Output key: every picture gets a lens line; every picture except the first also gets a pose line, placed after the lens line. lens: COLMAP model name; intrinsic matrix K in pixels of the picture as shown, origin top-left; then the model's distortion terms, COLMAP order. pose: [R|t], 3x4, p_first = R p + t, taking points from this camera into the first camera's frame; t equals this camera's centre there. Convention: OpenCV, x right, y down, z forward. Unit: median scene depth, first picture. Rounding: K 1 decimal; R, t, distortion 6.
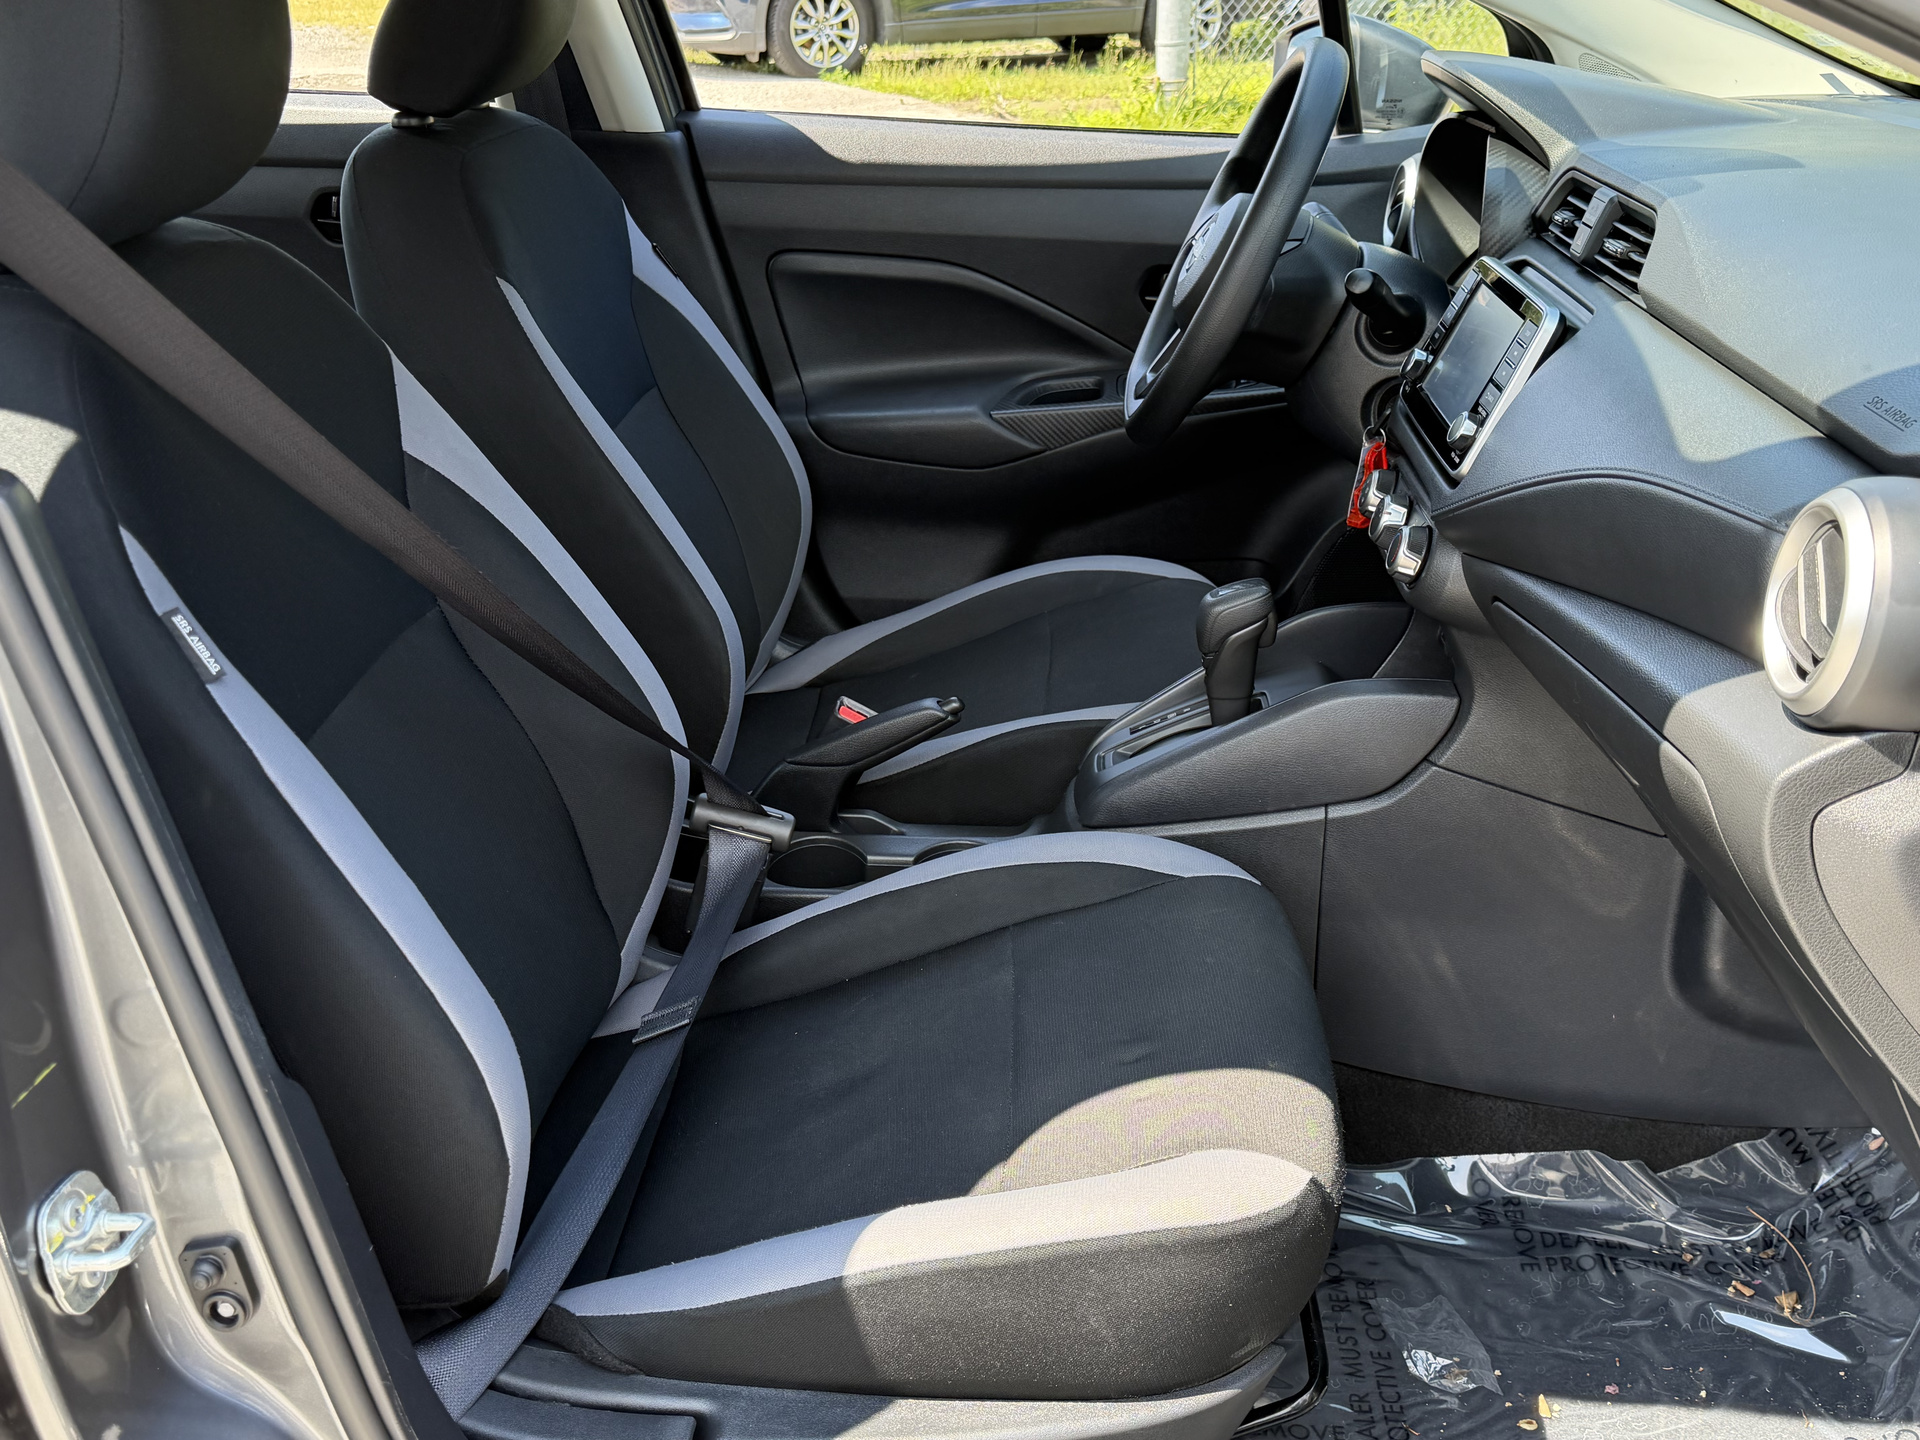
lens RADIAL K [[1974.2, 0, 960.0], [0, 1974.2, 716.6], [0, 0, 1]] dist [0.094062, 0.000000]
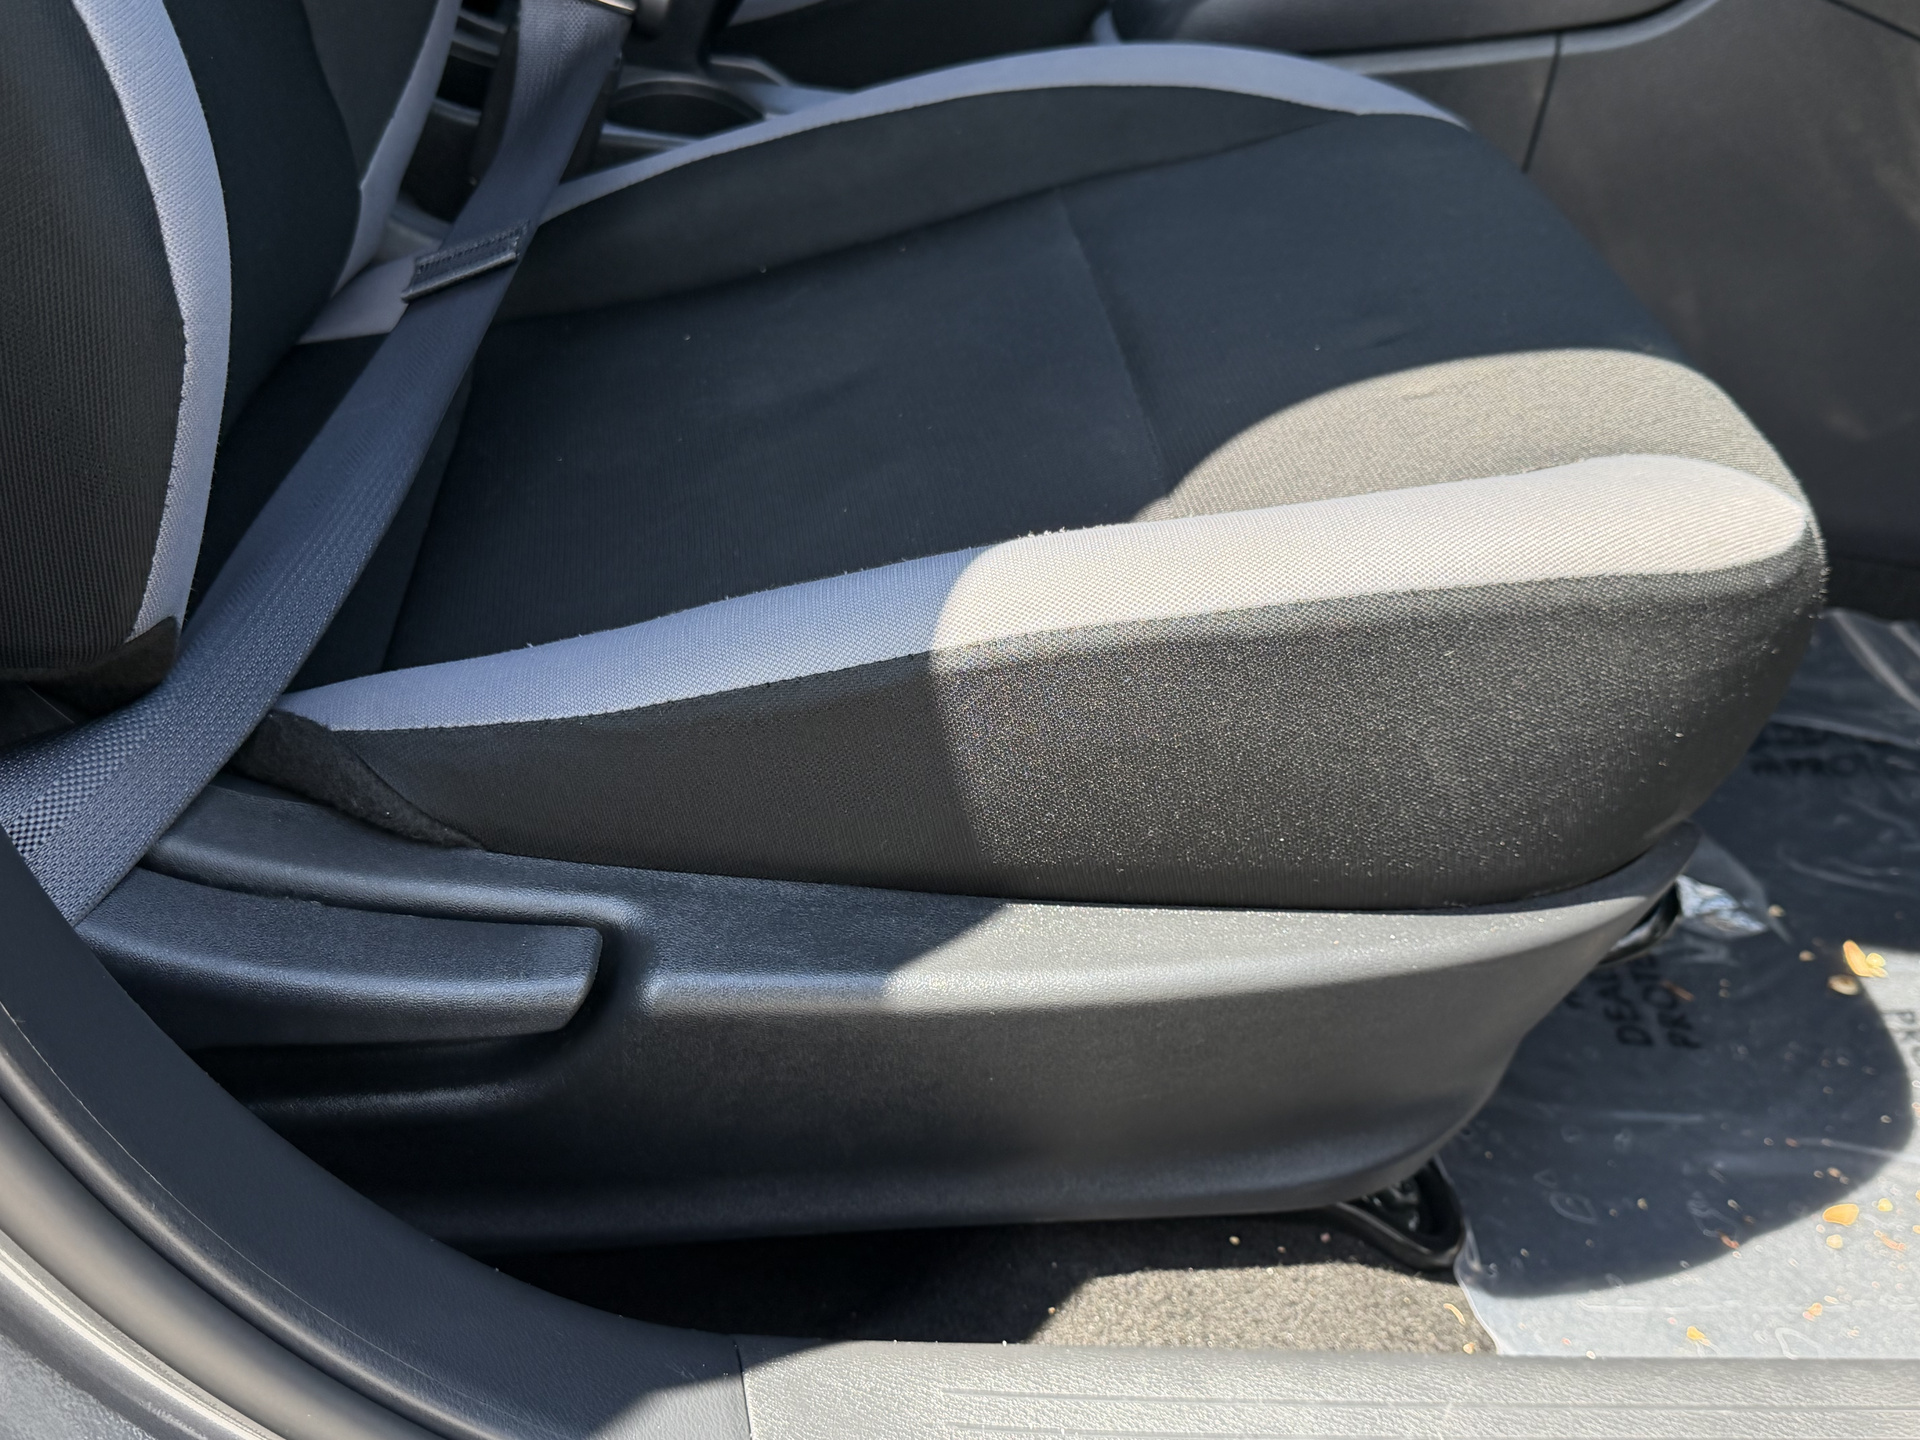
lens RADIAL K [[1974.2, 0, 962.3], [0, 1974.2, 718.8], [0, 0, 1]] dist [0.094062, 0.000000]
pose [[0.982909, 0.034329, 0.180864, -0.131062], [-0.065615, 0.983265, 0.169957, 0.207548], [-0.172003, -0.178919, 0.968712, 0.515952]]
